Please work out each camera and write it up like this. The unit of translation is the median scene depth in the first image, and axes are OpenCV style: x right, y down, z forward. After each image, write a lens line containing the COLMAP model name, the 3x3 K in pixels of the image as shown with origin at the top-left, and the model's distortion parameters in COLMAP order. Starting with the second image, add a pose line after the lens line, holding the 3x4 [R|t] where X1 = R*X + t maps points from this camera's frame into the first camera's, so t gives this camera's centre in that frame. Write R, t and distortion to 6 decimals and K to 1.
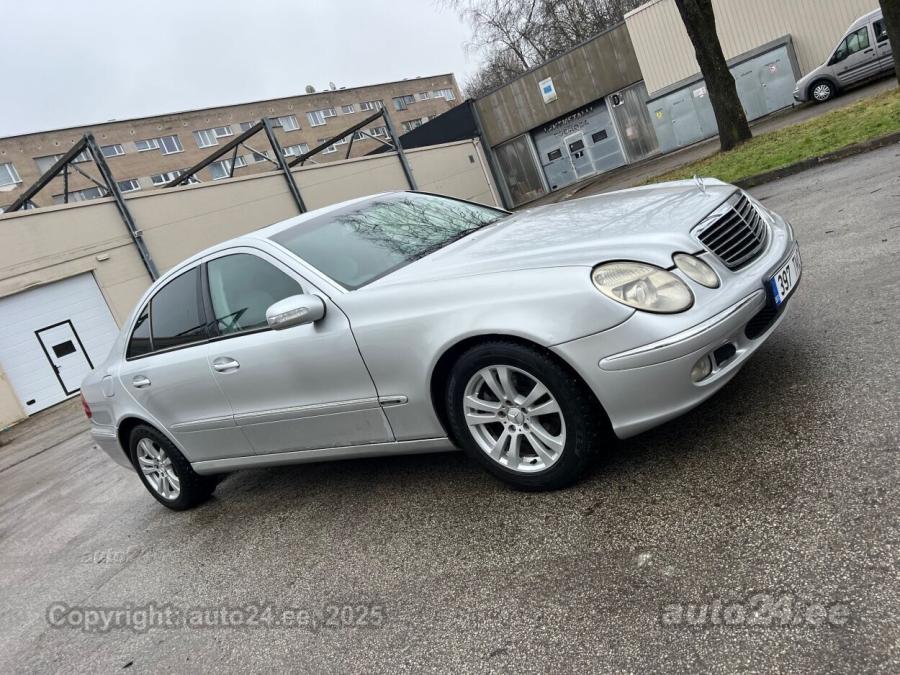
lens RADIAL K [[671.7, 0, 450.0], [0, 671.7, 337.5], [0, 0, 1]] dist [0.056751, -0.074936]
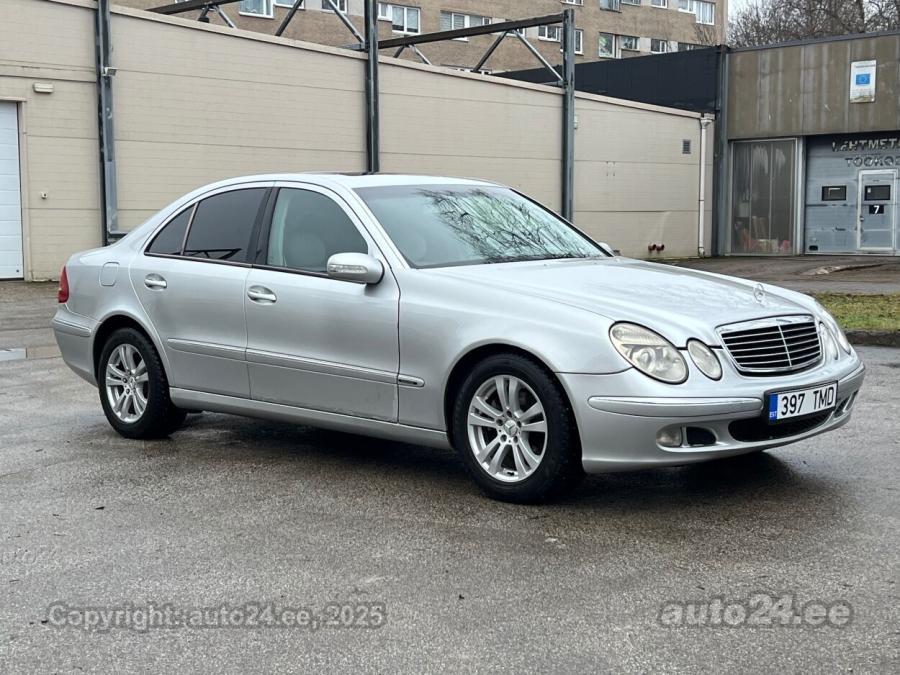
lens RADIAL K [[1325.5, 0, 450.0], [0, 1325.5, 337.5], [0, 0, 1]] dist [0.212603, -0.715632]
pose [[0.926071, 0.365693, -0.093059, 0.112310], [-0.371411, 0.926923, -0.053554, 0.097666], [0.066674, 0.084158, 0.994219, -0.847363]]
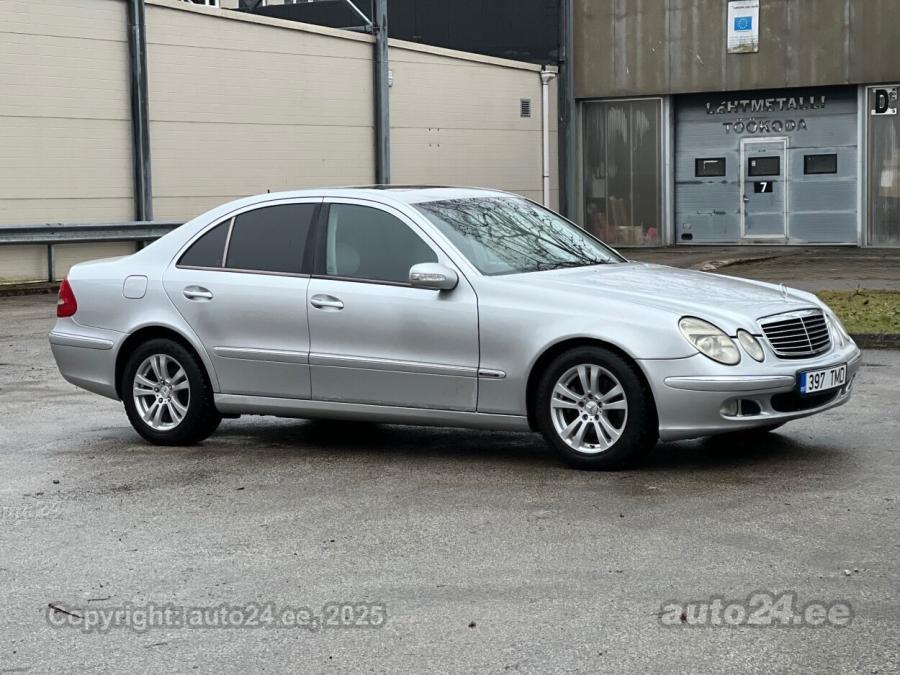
lens RADIAL K [[1956.2, 0, 446.9], [0, 1956.2, 319.5], [0, 0, 1]] dist [-0.117462, 5.565710]
pose [[0.938472, 0.341756, 0.049733, -0.300639], [-0.332851, 0.933464, -0.133626, 0.406638], [-0.092091, 0.108850, 0.989783, -1.999829]]
